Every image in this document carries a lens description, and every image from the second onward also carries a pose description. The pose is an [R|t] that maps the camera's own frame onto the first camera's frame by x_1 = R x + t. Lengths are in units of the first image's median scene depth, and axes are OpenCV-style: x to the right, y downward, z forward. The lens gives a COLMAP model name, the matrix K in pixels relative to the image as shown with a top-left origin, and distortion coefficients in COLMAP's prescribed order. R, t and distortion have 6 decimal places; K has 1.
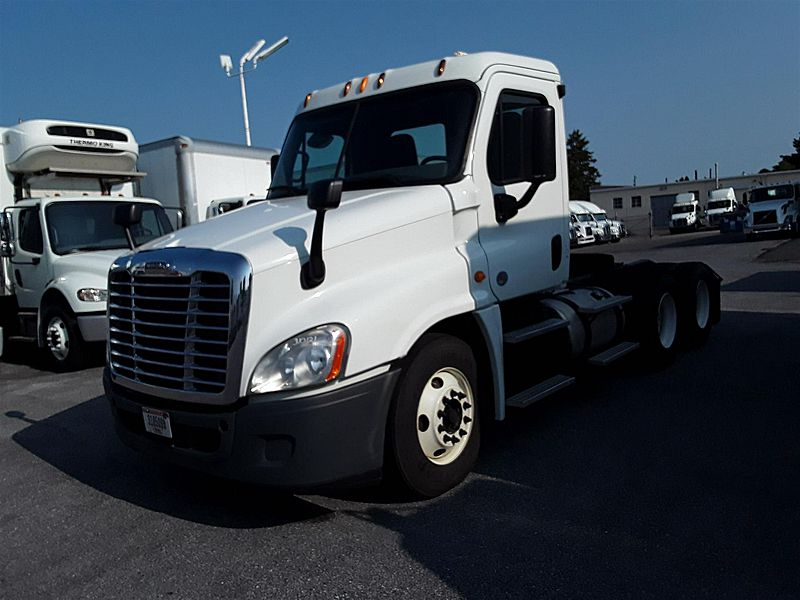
lens RADIAL K [[633.0, 0, 423.0], [0, 633.0, 303.6], [0, 0, 1]] dist [0.000644, -0.000214]
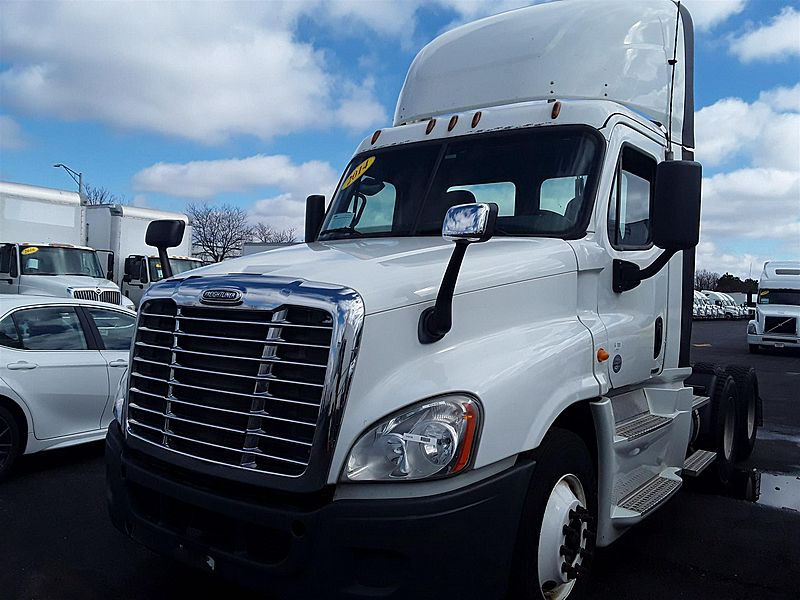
lens RADIAL K [[640.5, 0, 400.0], [0, 640.5, 300.0], [0, 0, 1]] dist [-0.004652, -0.002679]
pose [[0.993651, 0.106652, 0.035820, -0.238381], [-0.100757, 0.985228, -0.138466, 0.032213], [-0.050059, 0.133978, 0.989719, 0.229183]]
